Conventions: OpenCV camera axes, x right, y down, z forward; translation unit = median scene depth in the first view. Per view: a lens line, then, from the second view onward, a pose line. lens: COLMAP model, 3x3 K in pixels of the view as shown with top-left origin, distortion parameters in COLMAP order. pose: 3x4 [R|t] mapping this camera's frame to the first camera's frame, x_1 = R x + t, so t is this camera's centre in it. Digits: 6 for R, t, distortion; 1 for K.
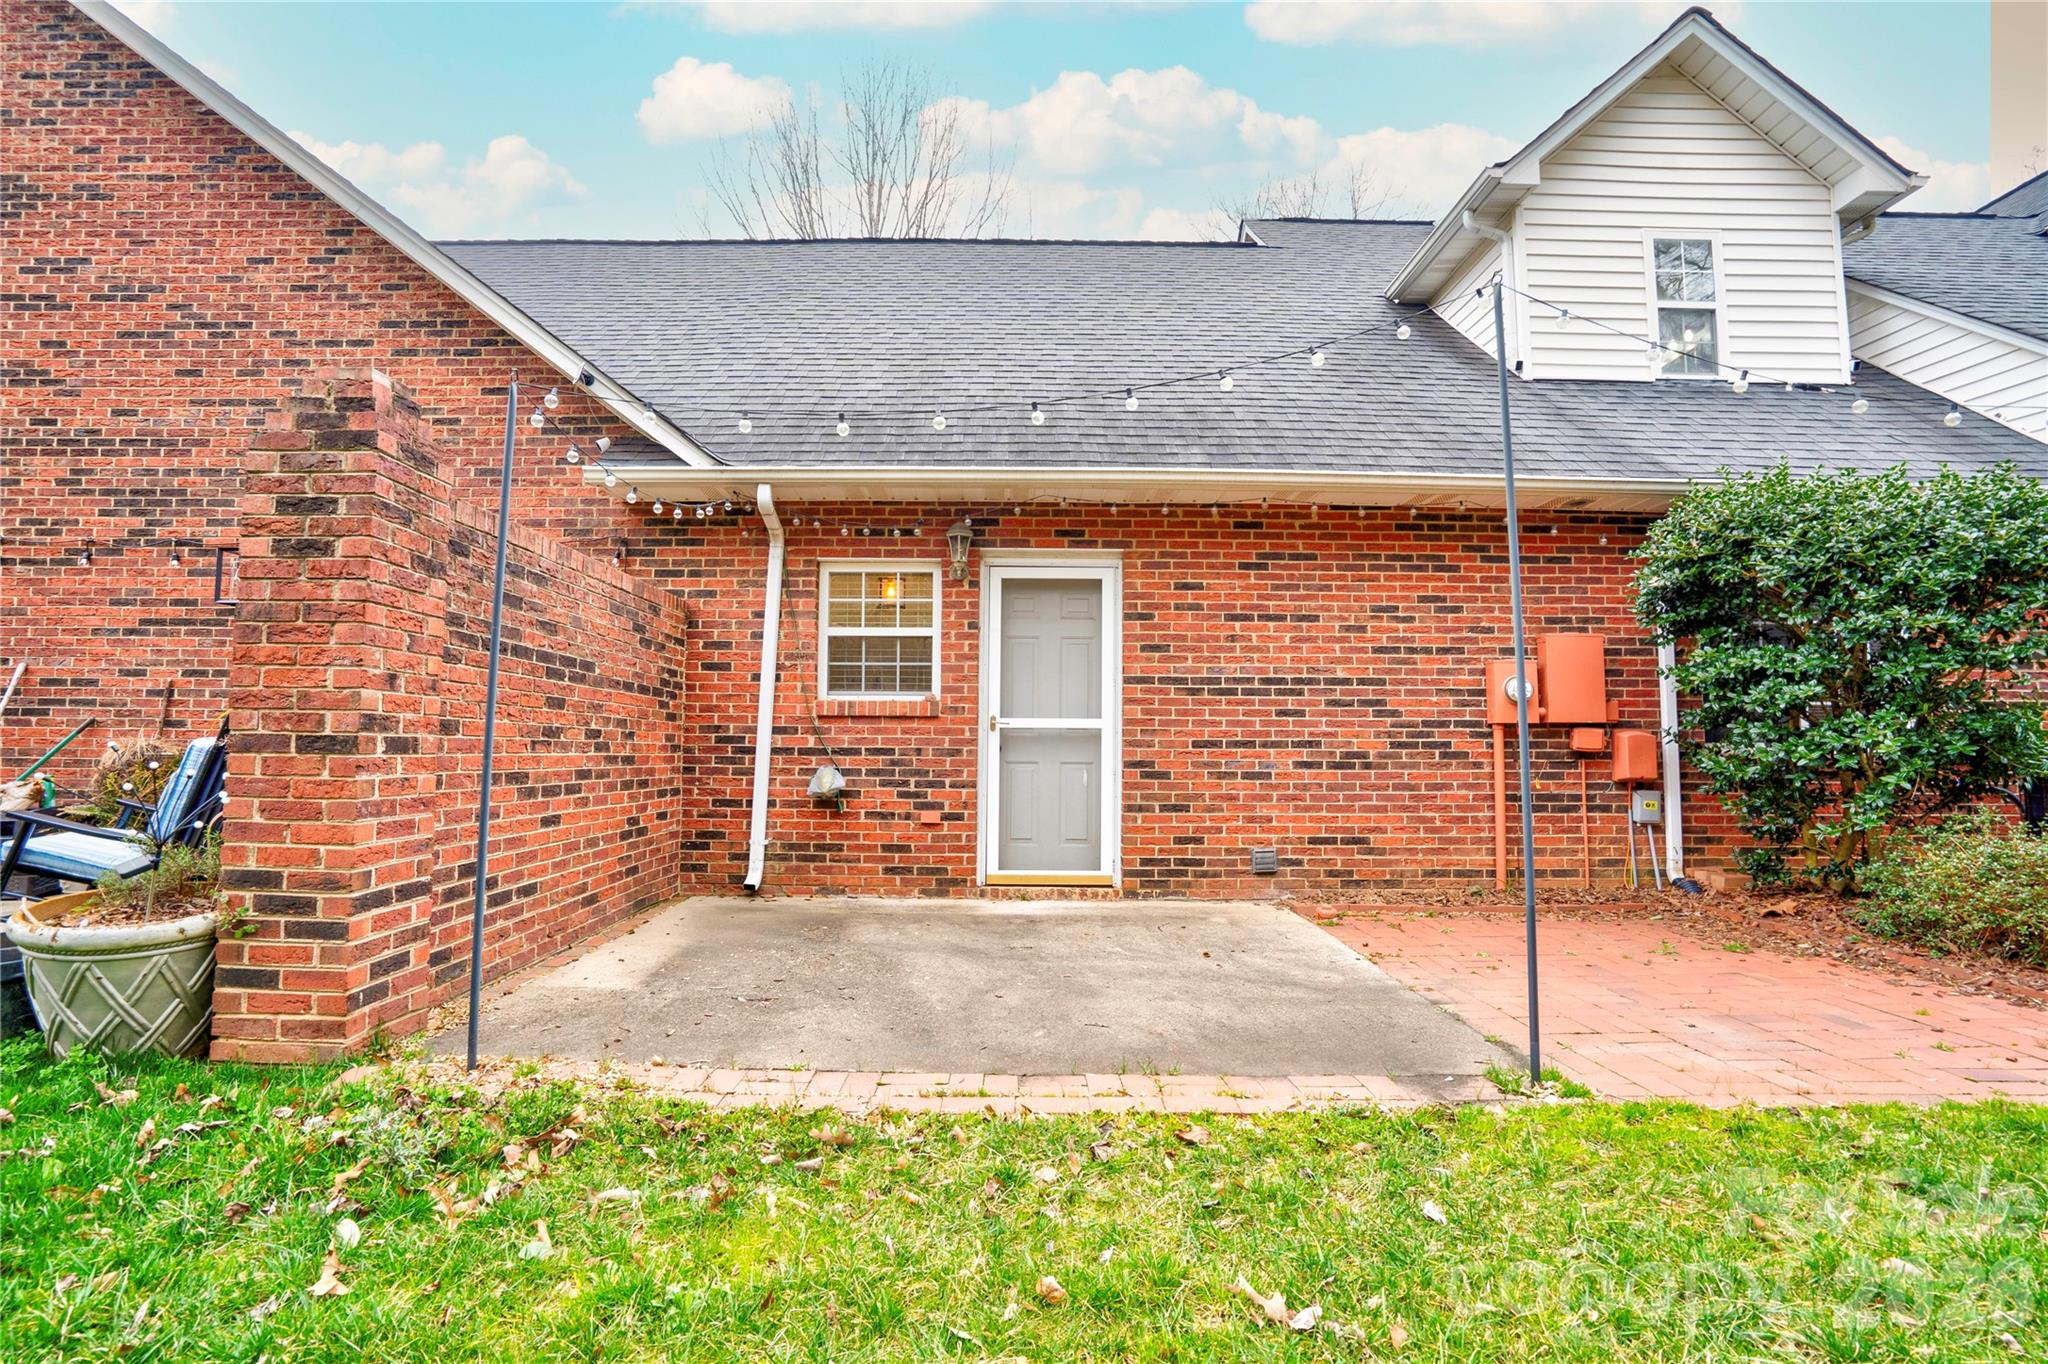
lens RADIAL K [[964.1, 0, 1004.6], [0, 964.1, 678.1], [0, 0, 1]] dist [-0.072673, 0.040863]
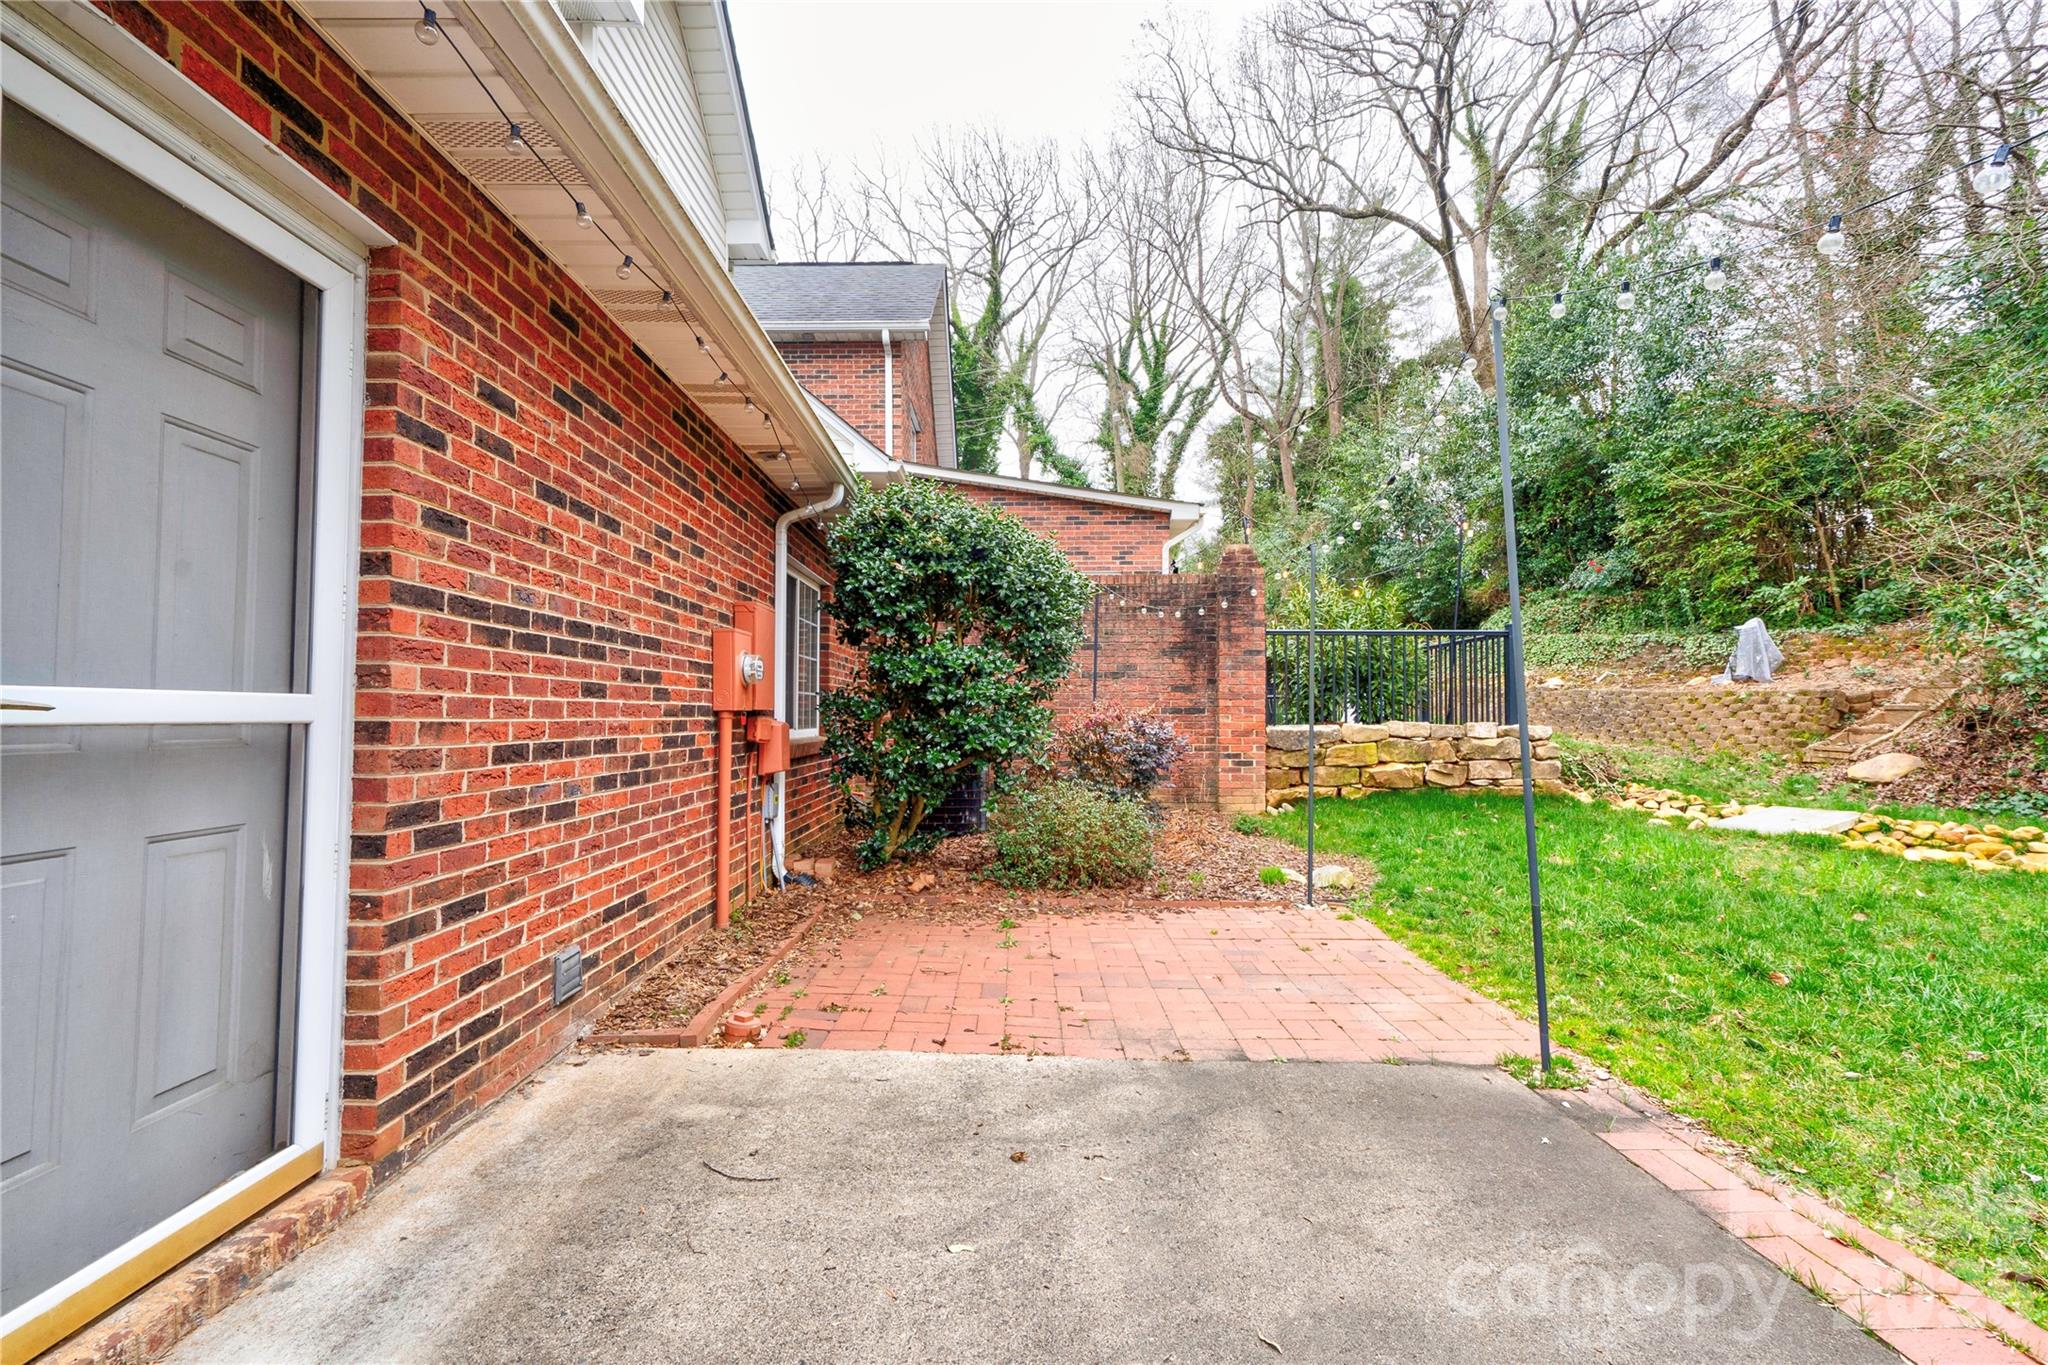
lens RADIAL K [[940.0, 0, 1015.1], [0, 940.0, 675.5], [0, 0, 1]] dist [-0.003328, 0.011850]
pose [[0.000923, 0.036257, 0.999342, -0.239860], [-0.071581, 0.996781, -0.036098, 0.030335], [-0.997434, -0.071501, 0.003515, 0.761665]]
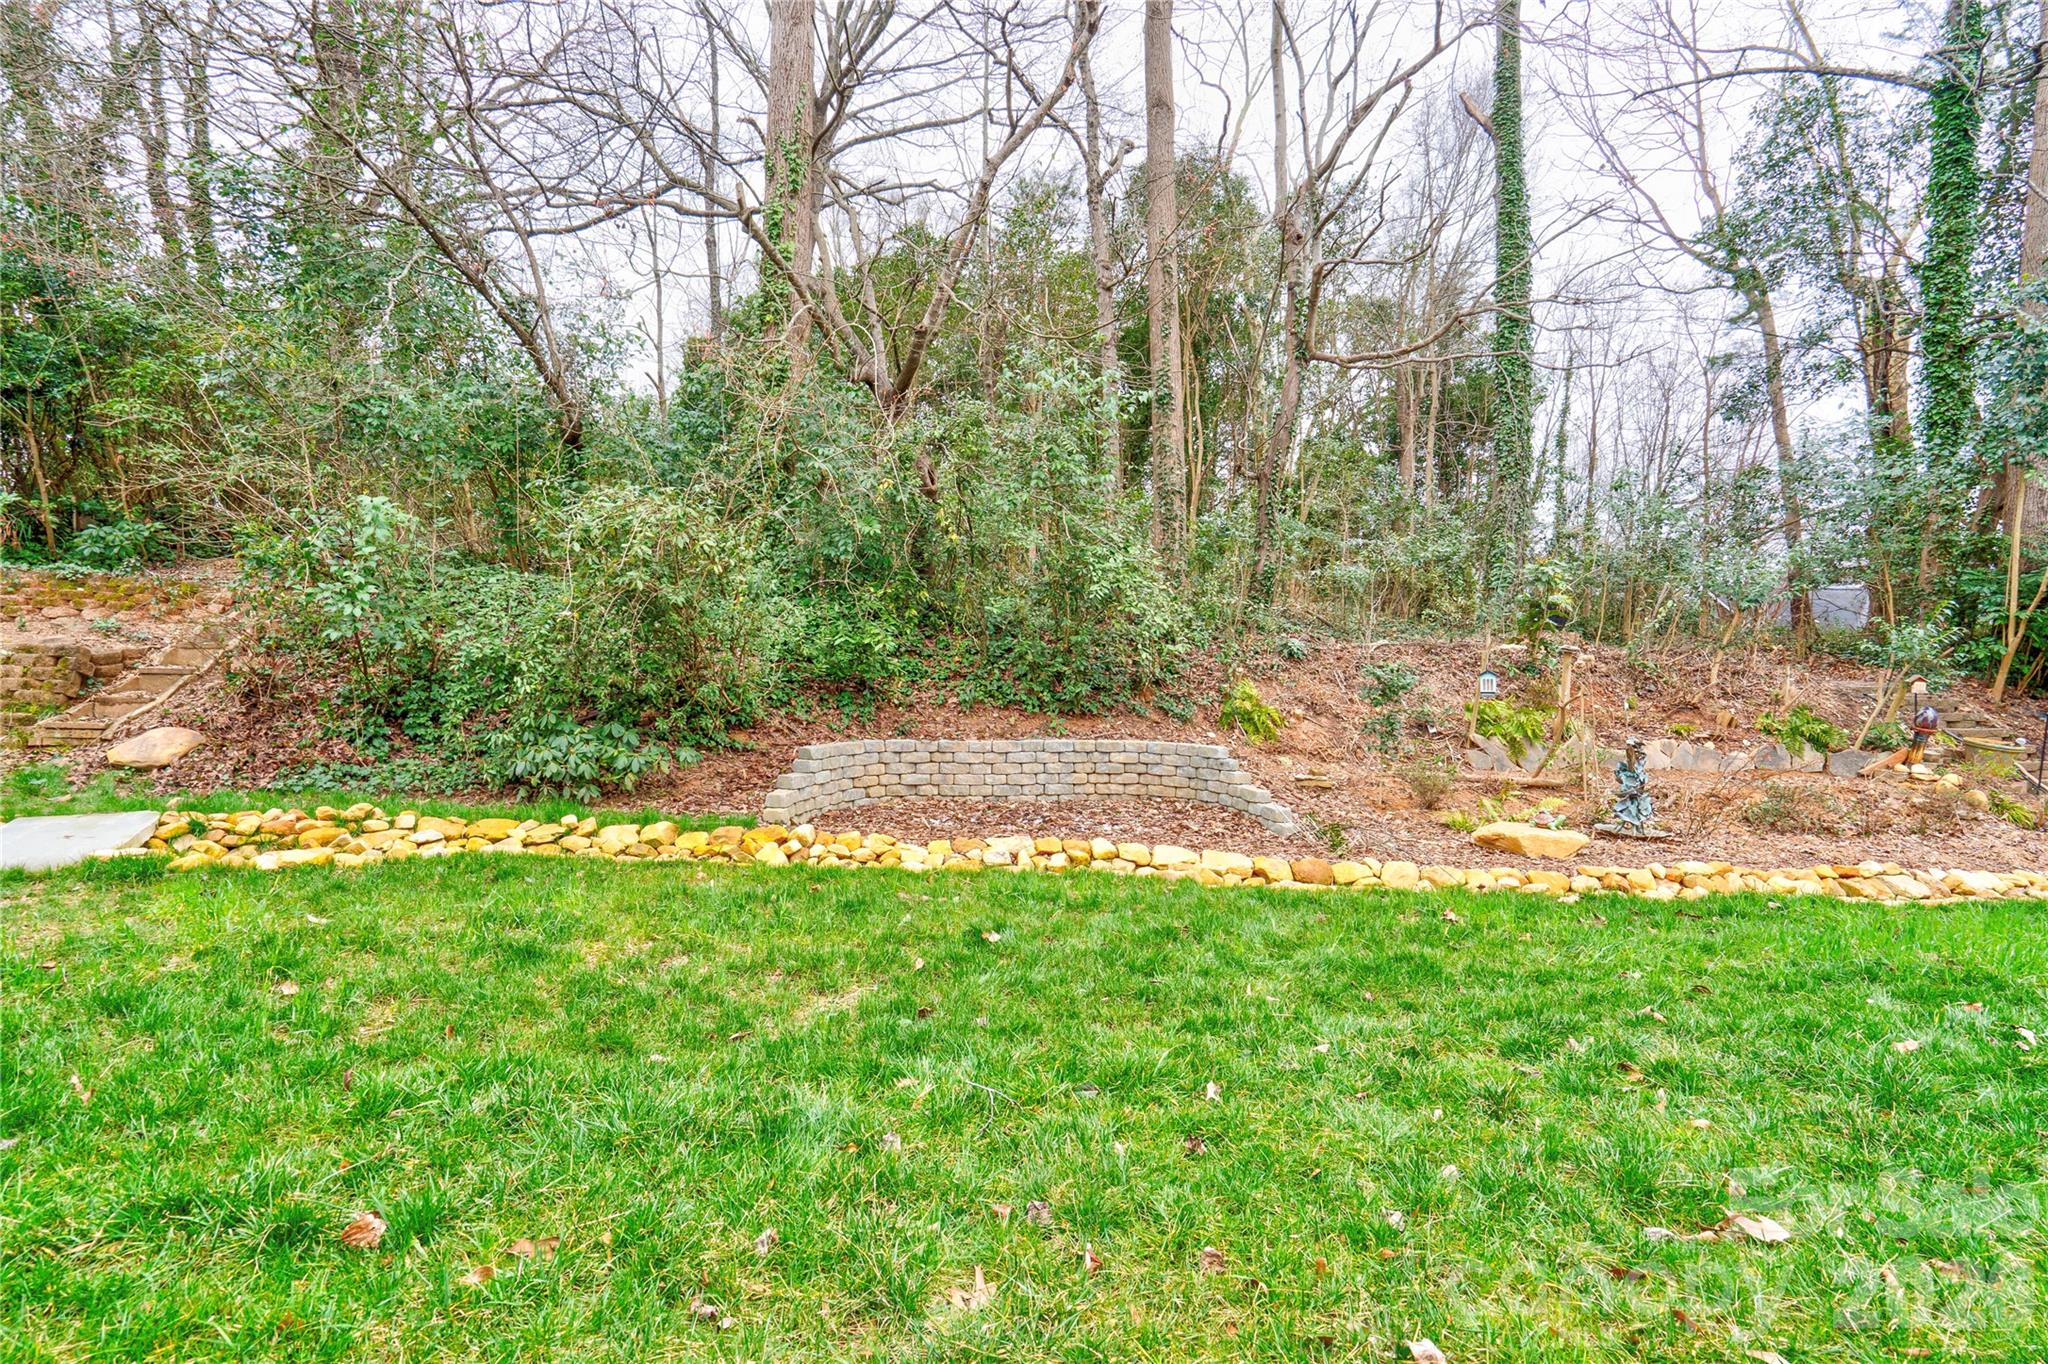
lens RADIAL K [[940.0, 0, 1015.1], [0, 940.0, 675.0], [0, 0, 1]] dist [-0.003328, 0.011850]
pose [[-0.999940, -0.002817, 0.010570, 0.193386], [-0.003642, 0.996881, -0.078829, 0.023196], [-0.010315, -0.078863, -0.996832, 0.544180]]
